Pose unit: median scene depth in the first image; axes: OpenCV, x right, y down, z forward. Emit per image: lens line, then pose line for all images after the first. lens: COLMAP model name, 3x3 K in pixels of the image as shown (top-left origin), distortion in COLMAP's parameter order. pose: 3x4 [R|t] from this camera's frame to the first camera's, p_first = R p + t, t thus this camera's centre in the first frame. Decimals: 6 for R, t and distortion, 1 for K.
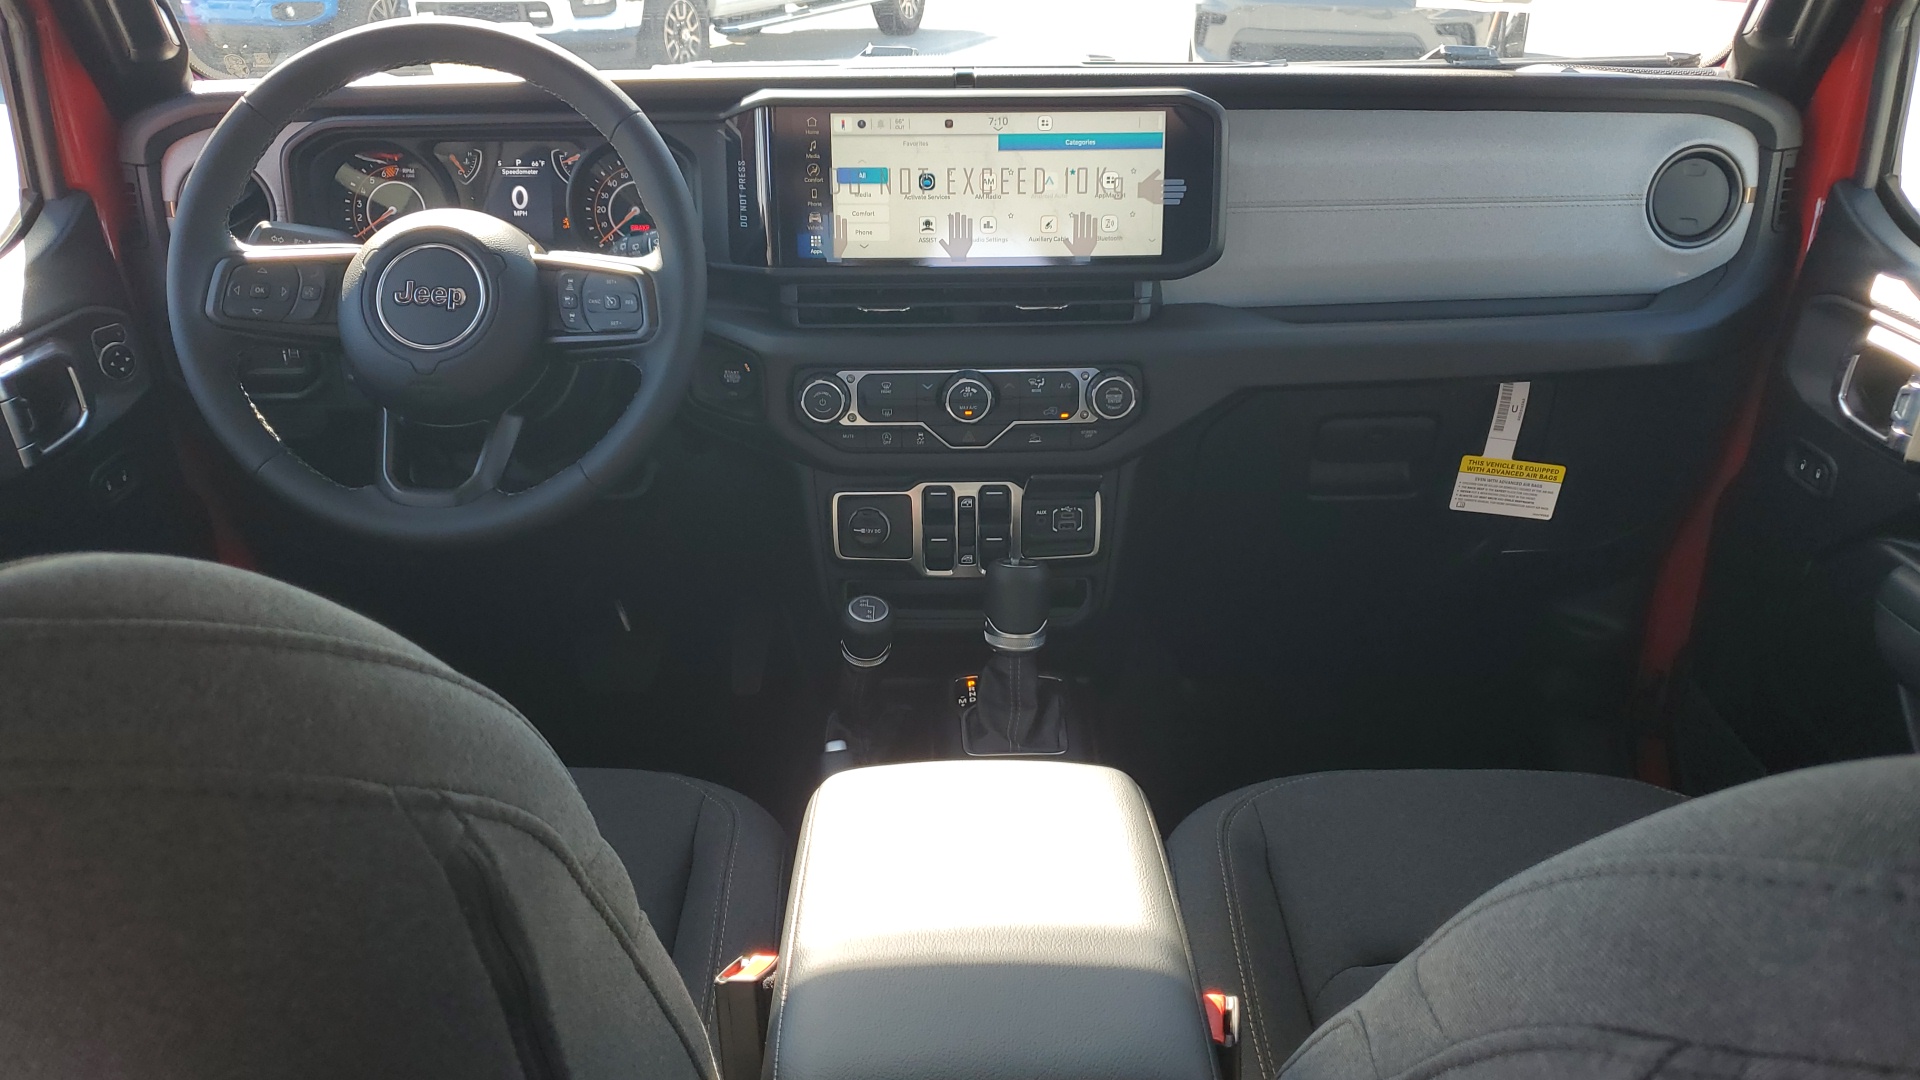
lens RADIAL K [[1501.3, 0, 976.2], [0, 1501.3, 565.9], [0, 0, 1]] dist [0.028466, -0.053718]
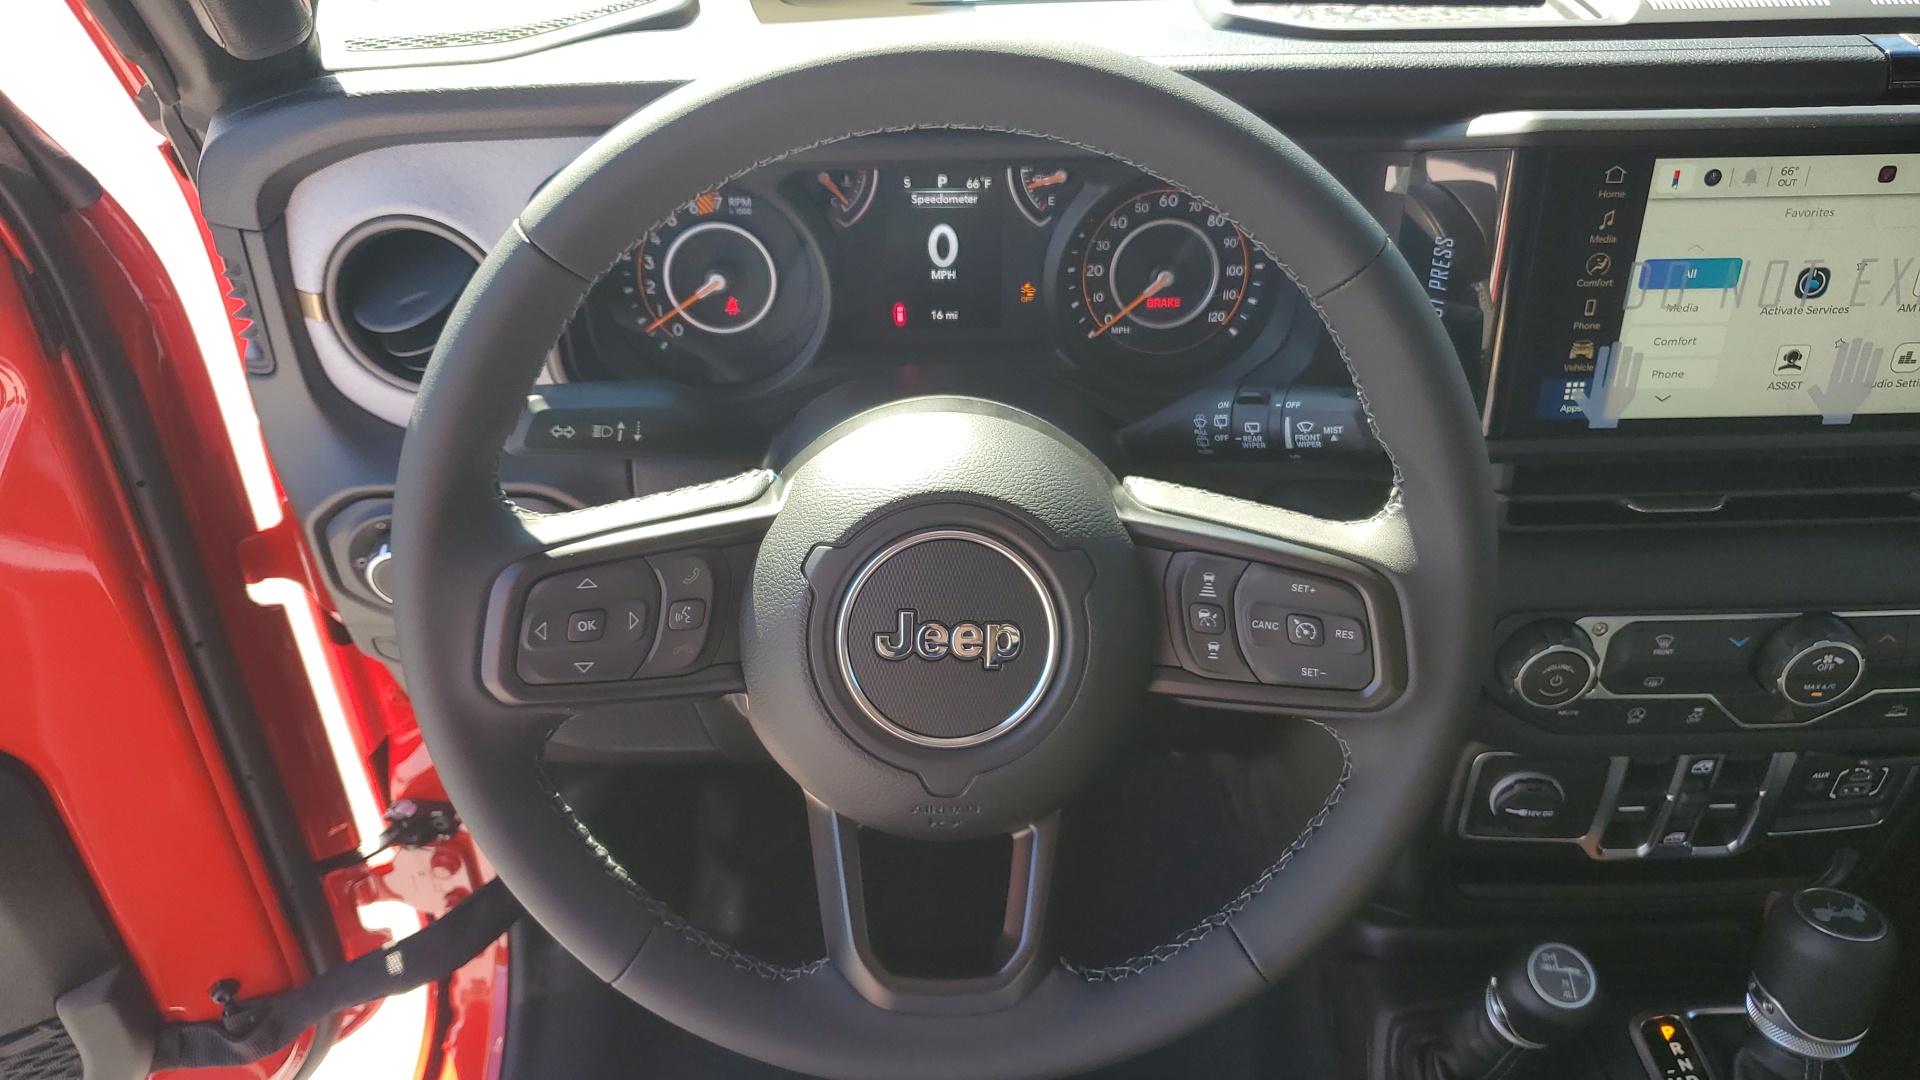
lens RADIAL K [[1501.3, 0, 972.8], [0, 1501.3, 507.9], [0, 0, 1]] dist [0.028466, -0.053718]
pose [[0.999794, -0.006683, 0.019168, -0.328059], [0.002193, 0.974284, 0.225313, -0.296851], [-0.020181, -0.225224, 0.974098, 0.488825]]
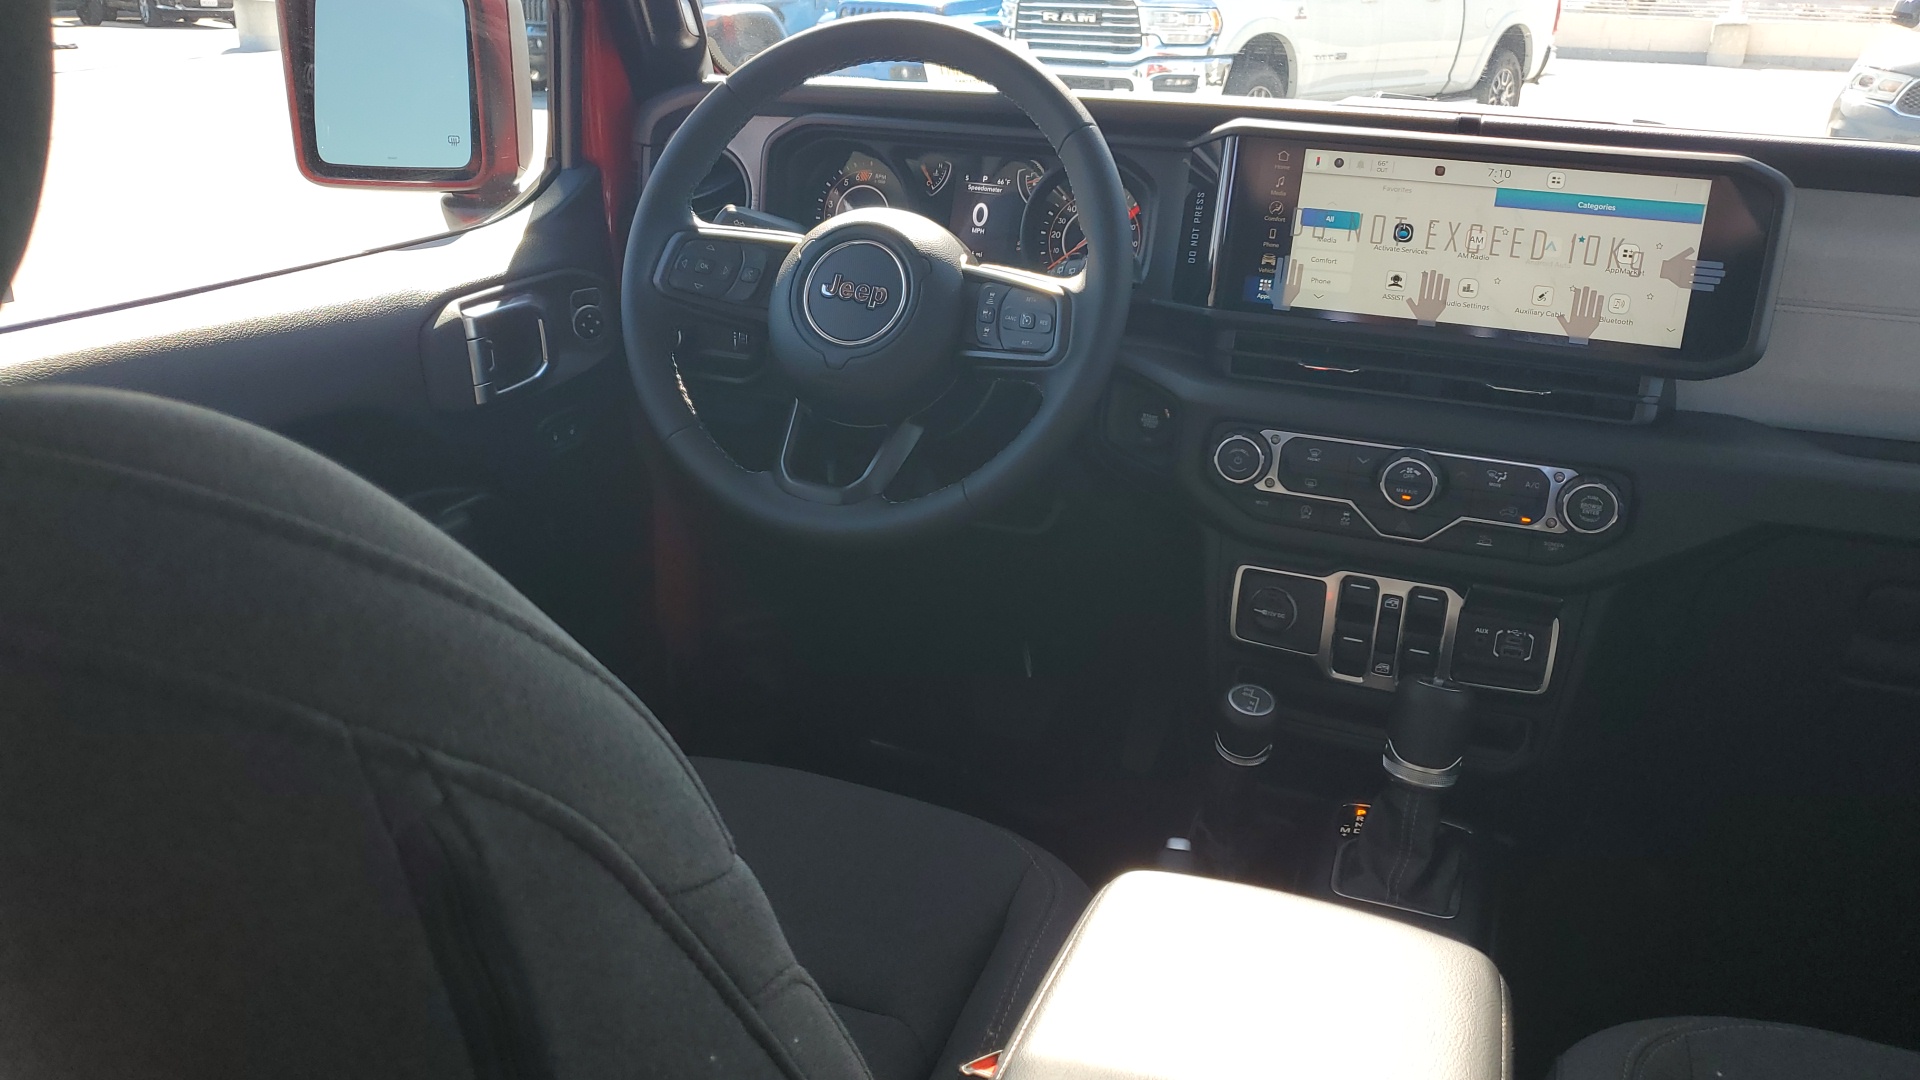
lens RADIAL K [[1501.3, 0, 956.3], [0, 1501.3, 526.7], [0, 0, 1]] dist [0.028466, -0.053718]
pose [[0.924793, 0.165525, -0.342578, 0.055570], [-0.193344, 0.979934, -0.048456, 0.005834], [0.327683, 0.111047, 0.938239, 0.107685]]
